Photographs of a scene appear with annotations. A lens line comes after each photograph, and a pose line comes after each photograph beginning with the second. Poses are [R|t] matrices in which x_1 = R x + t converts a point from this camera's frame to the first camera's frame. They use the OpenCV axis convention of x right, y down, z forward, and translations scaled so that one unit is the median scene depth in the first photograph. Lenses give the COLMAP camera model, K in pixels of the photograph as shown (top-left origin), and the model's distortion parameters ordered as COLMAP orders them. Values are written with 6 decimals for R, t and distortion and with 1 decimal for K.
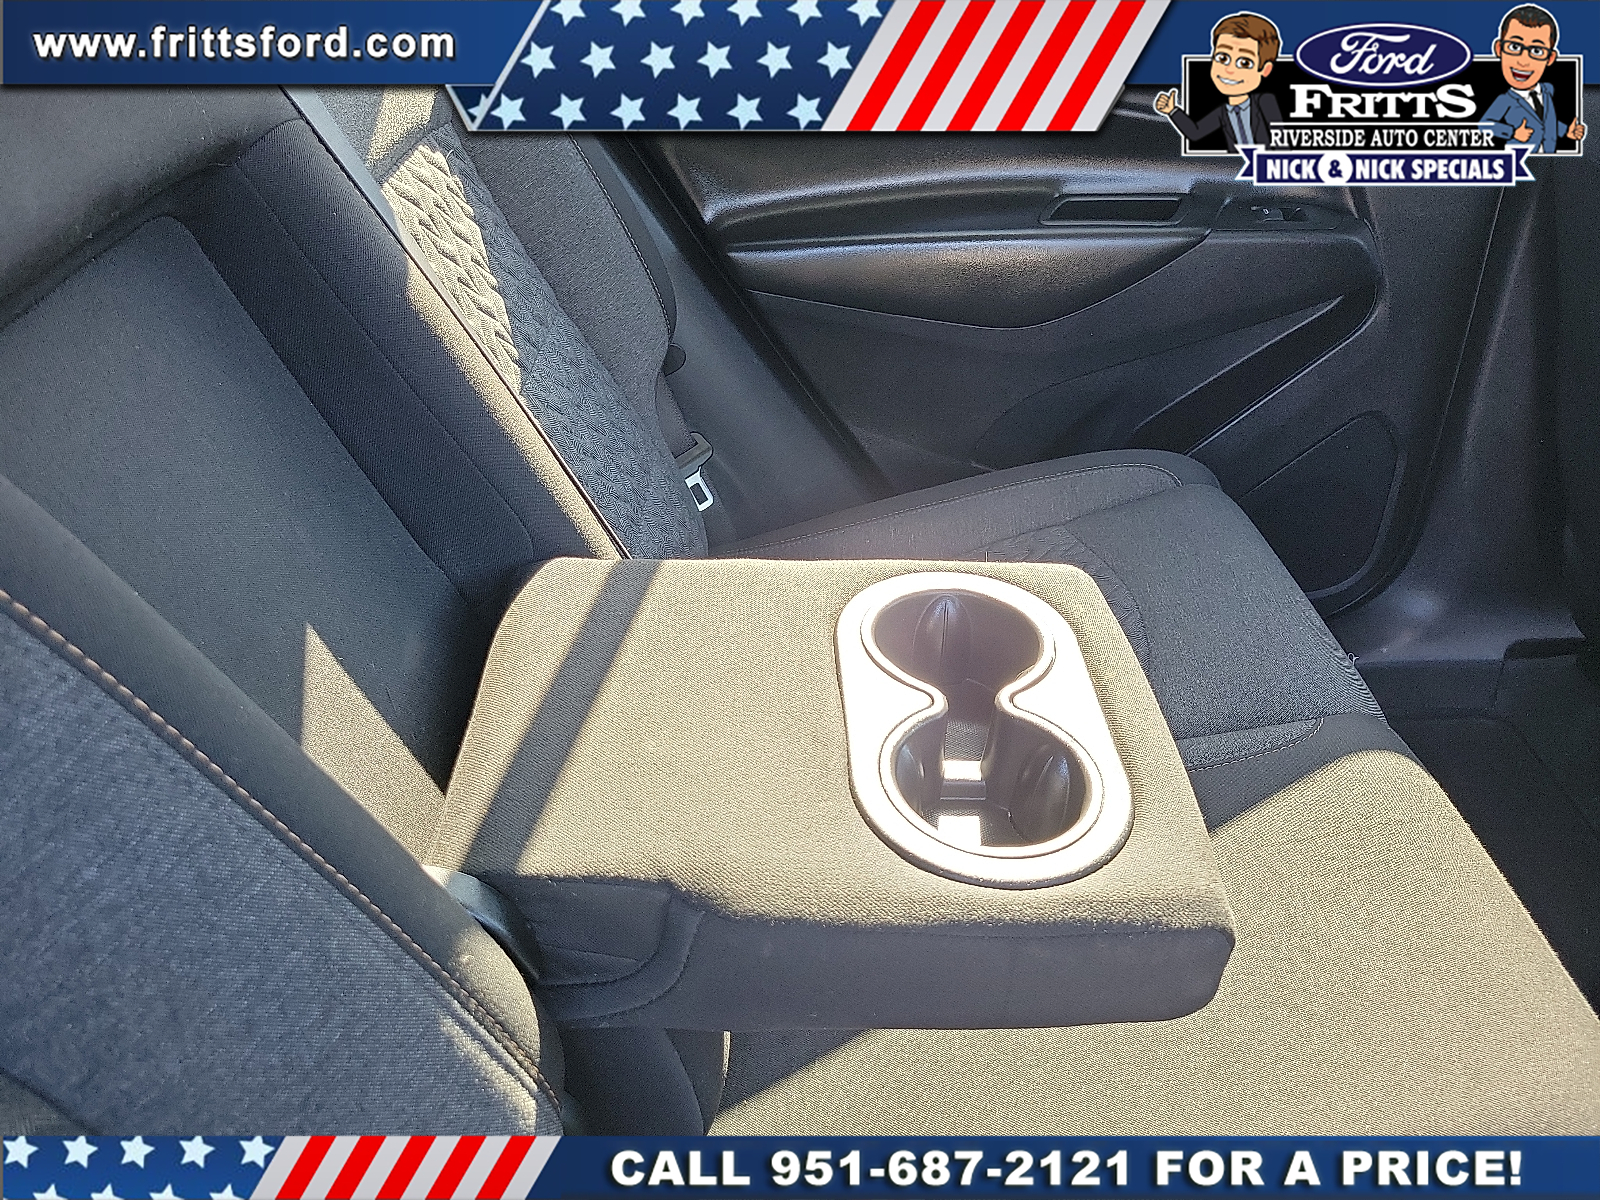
lens RADIAL K [[1215.6, 0, 800.0], [0, 1215.6, 600.0], [0, 0, 1]] dist [0.005536, 0.005240]
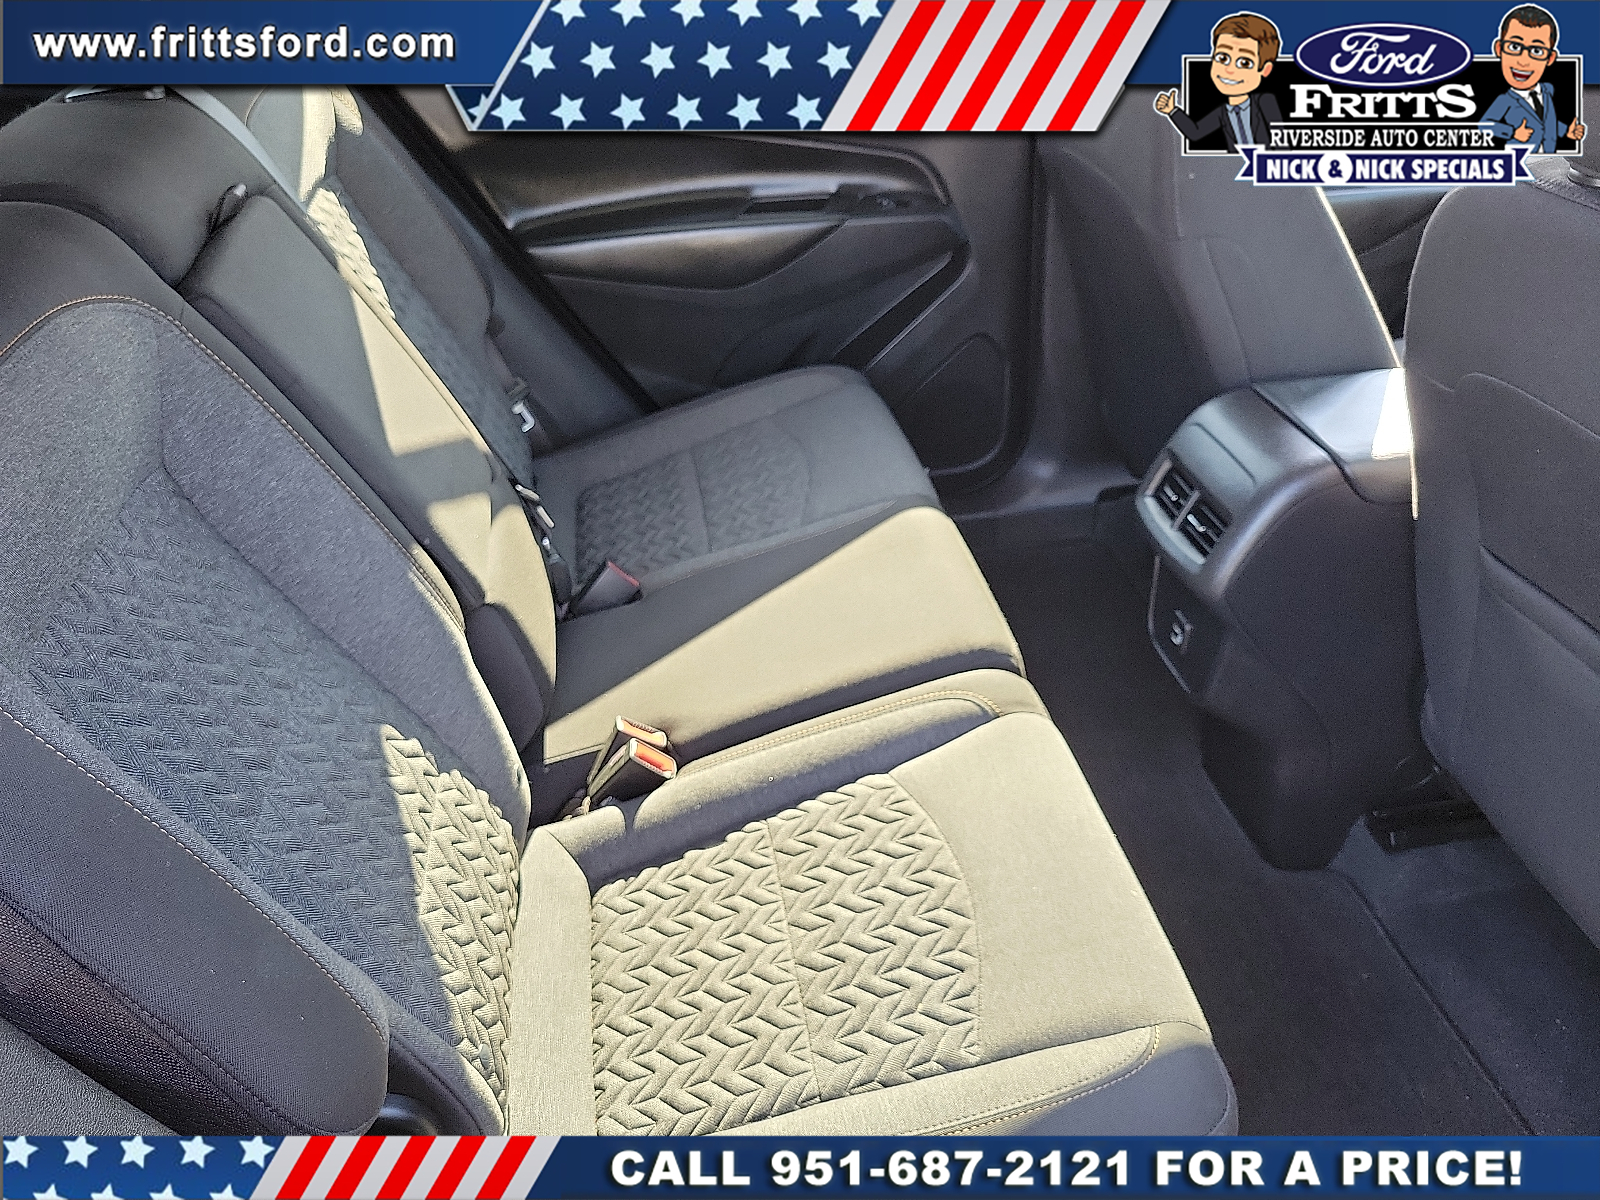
lens RADIAL K [[1215.6, 0, 800.0], [0, 1215.6, 600.0], [0, 0, 1]] dist [0.005536, 0.005240]
pose [[0.989263, -0.090070, 0.115096, 0.060665], [0.090407, 0.995902, 0.002297, 0.161983], [-0.114831, 0.008133, 0.993352, -0.490816]]
